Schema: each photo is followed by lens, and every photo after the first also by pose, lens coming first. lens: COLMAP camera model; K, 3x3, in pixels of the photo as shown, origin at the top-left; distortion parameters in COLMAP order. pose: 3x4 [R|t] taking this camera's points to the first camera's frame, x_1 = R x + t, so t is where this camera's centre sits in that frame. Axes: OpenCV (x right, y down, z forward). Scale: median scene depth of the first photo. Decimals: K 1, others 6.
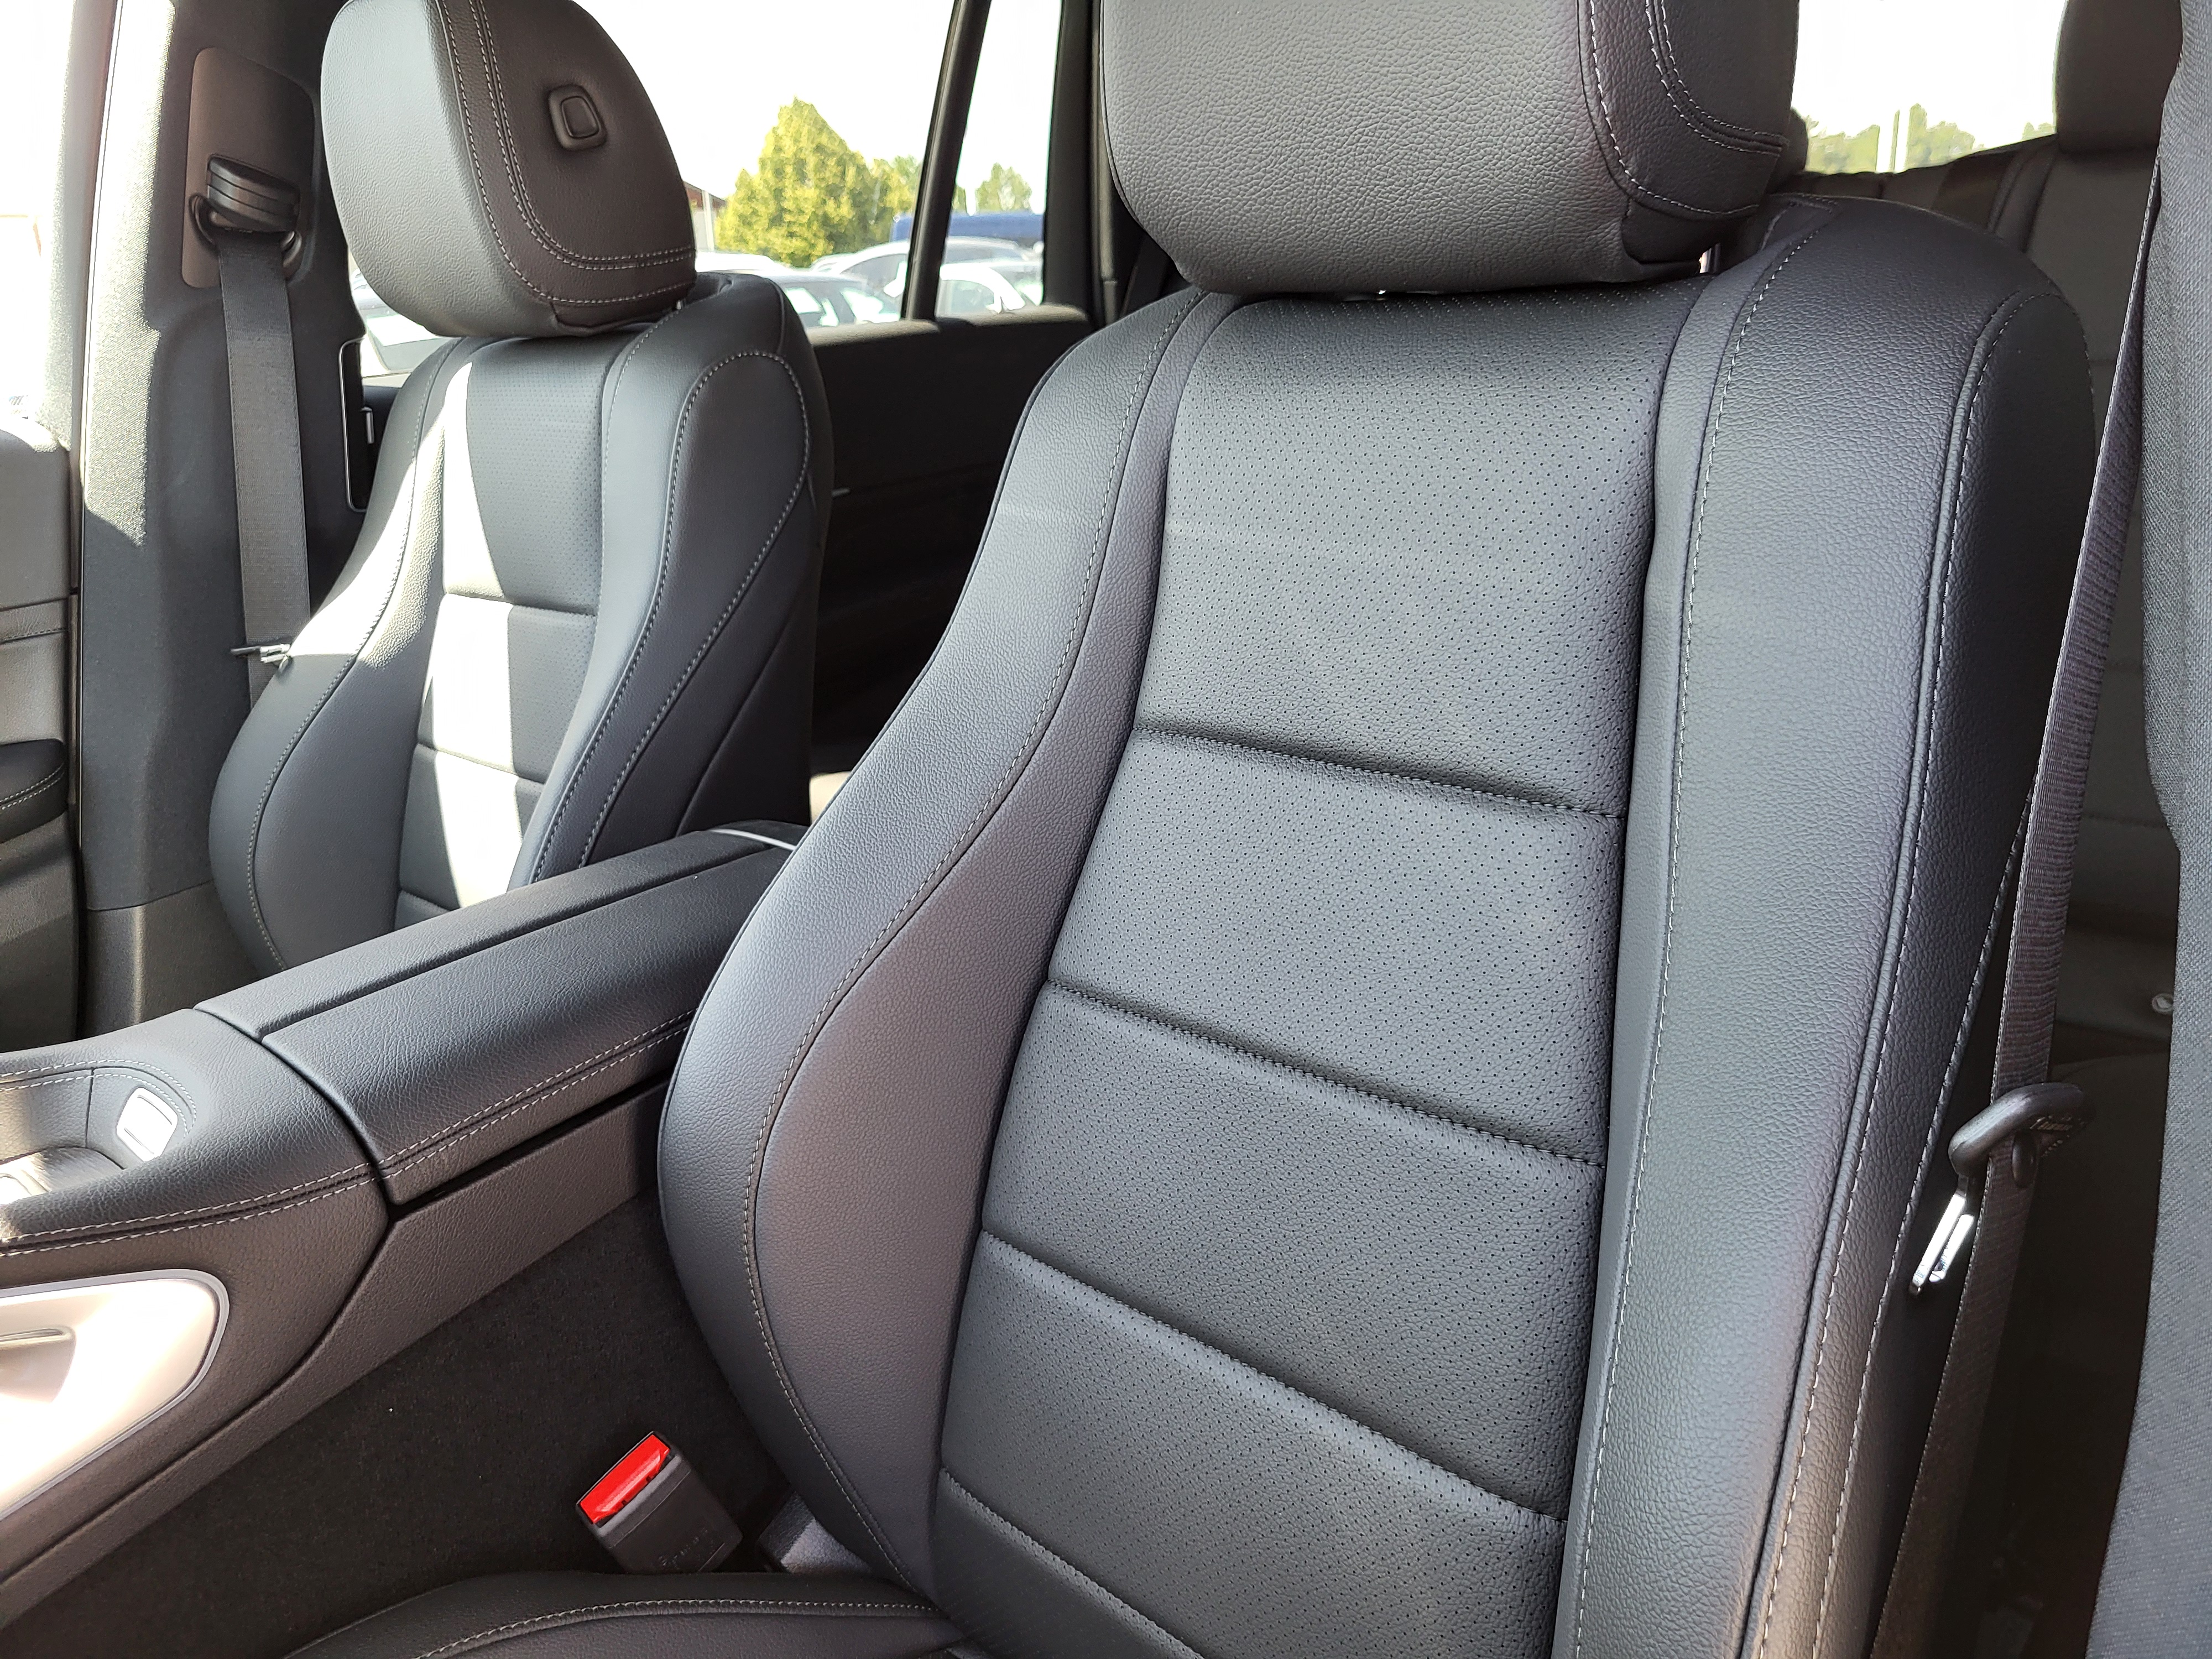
lens RADIAL K [[1724.5, 0, 1106.0], [0, 1724.5, 829.5], [0, 0, 1]] dist [0.042574, 0.001598]
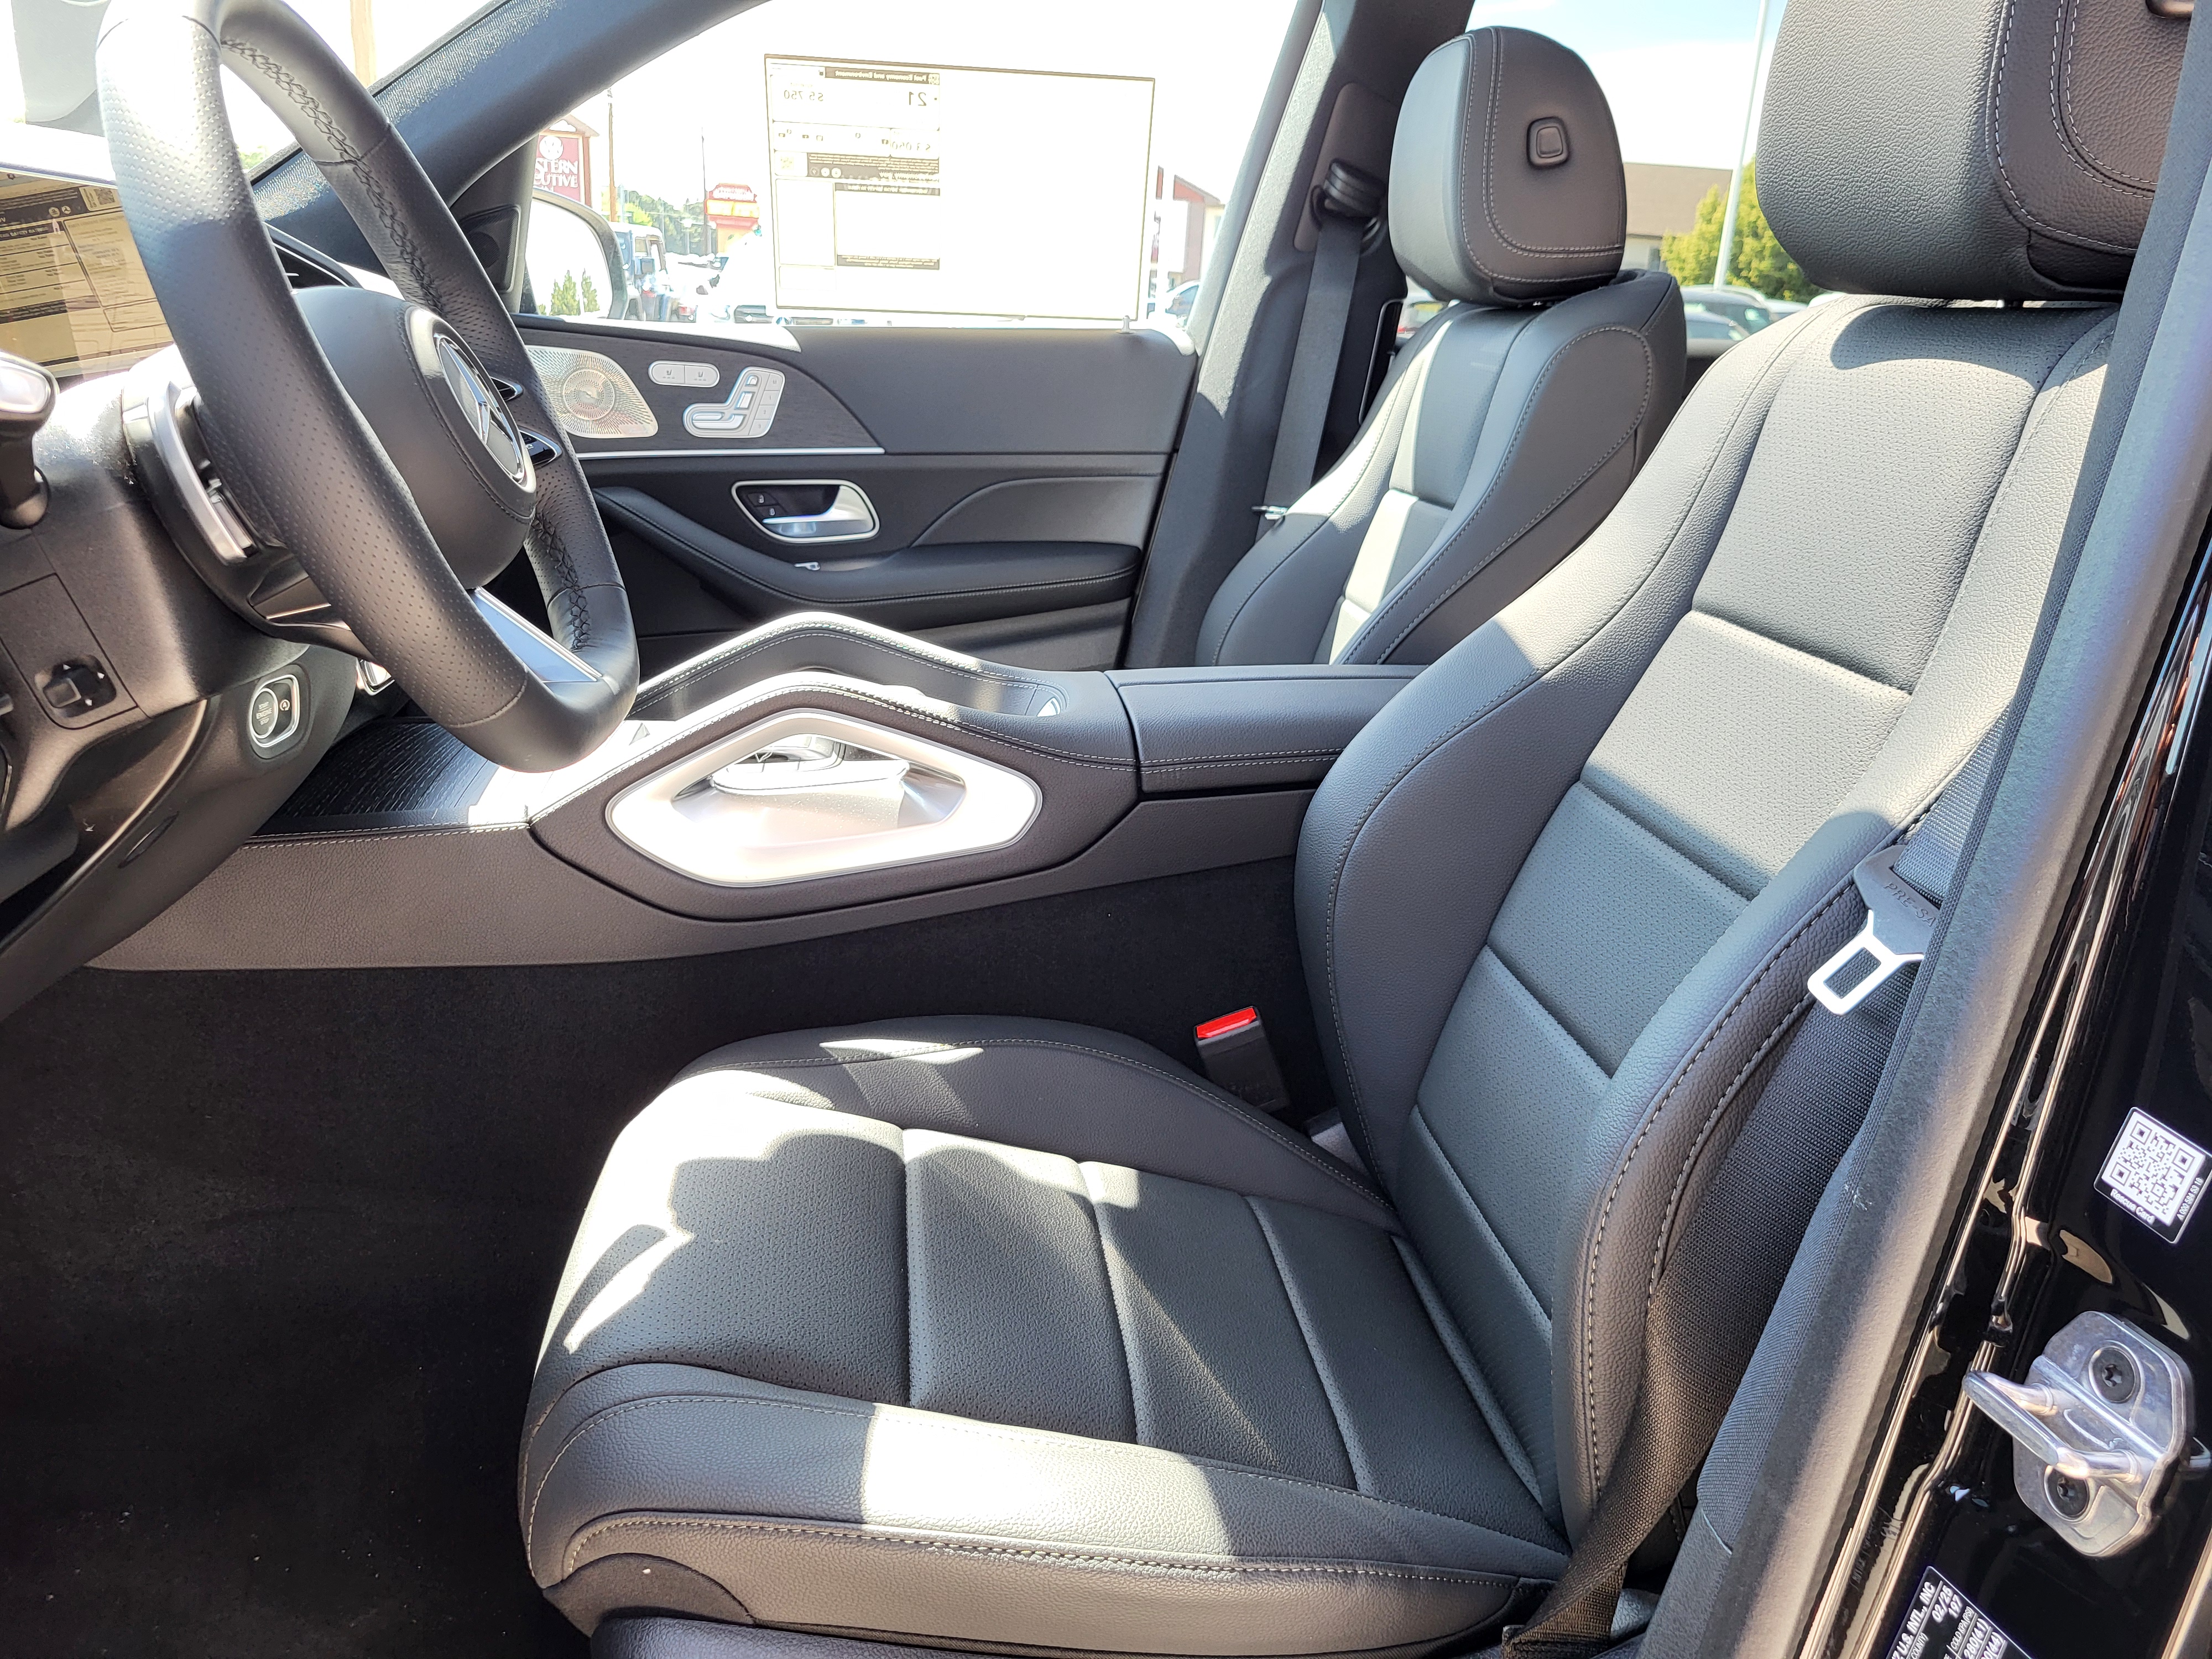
lens RADIAL K [[1724.5, 0, 1106.0], [0, 1724.5, 829.5], [0, 0, 1]] dist [0.042574, 0.001598]
pose [[0.780830, 0.277031, -0.559963, 0.282039], [-0.284190, 0.955708, 0.076535, 0.079096], [0.556364, 0.099375, 0.824975, -0.207532]]
